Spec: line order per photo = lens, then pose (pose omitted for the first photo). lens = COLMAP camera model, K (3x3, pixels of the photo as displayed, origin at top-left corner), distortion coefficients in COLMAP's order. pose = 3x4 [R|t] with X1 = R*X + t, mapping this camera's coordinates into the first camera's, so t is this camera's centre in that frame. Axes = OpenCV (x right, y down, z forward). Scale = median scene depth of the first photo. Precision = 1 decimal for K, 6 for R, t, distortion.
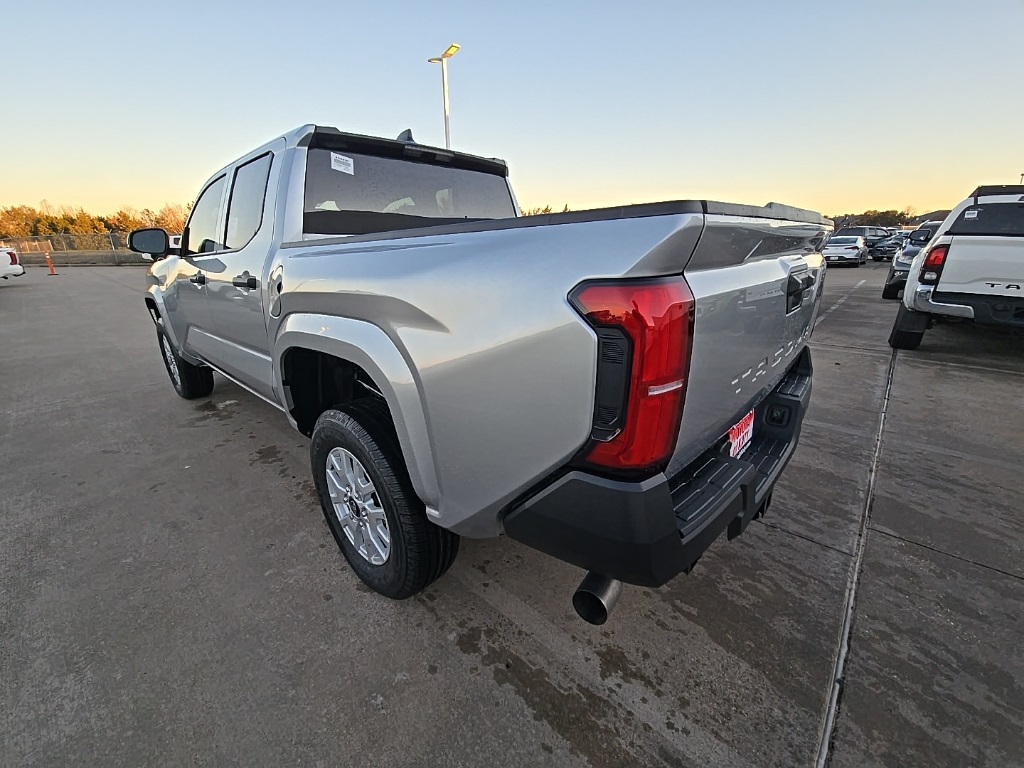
lens RADIAL K [[407.5, 0, 512.0], [0, 407.5, 384.0], [0, 0, 1]] dist [0.019193, -0.019201]
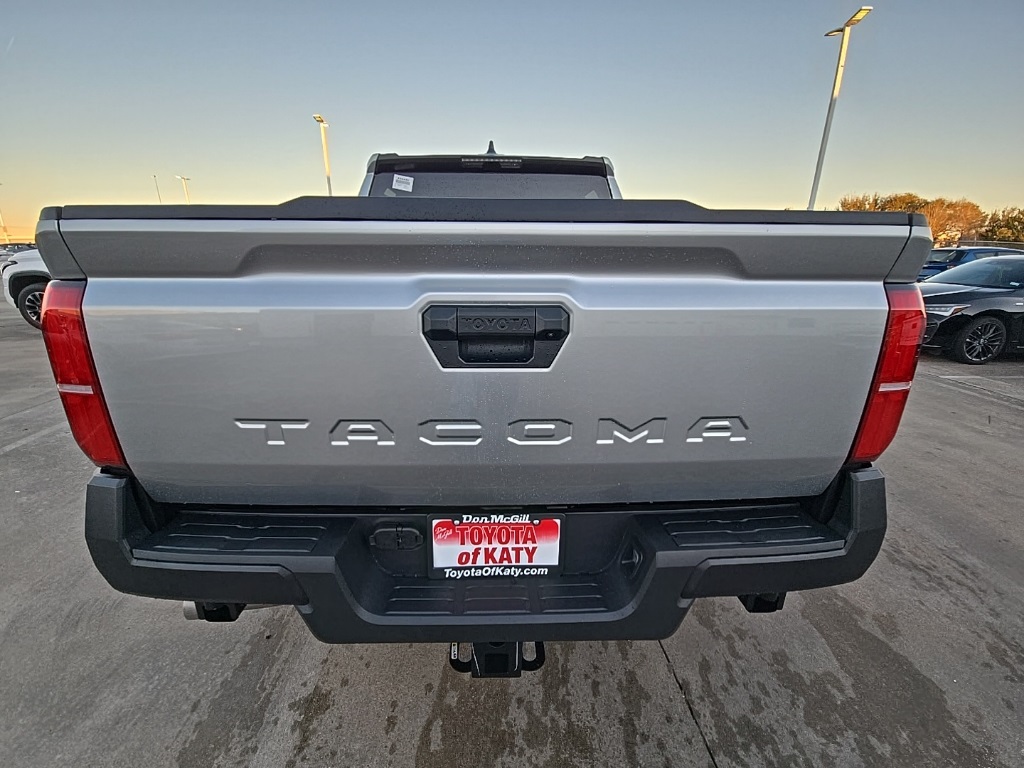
lens RADIAL K [[417.0, 0, 512.0], [0, 417.0, 384.0], [0, 0, 1]] dist [-0.010573, -0.000444]
pose [[0.719746, 0.230264, -0.654938, 0.742801], [-0.241193, 0.967566, 0.075119, -0.149005], [0.650993, 0.103900, 0.751939, 0.377029]]
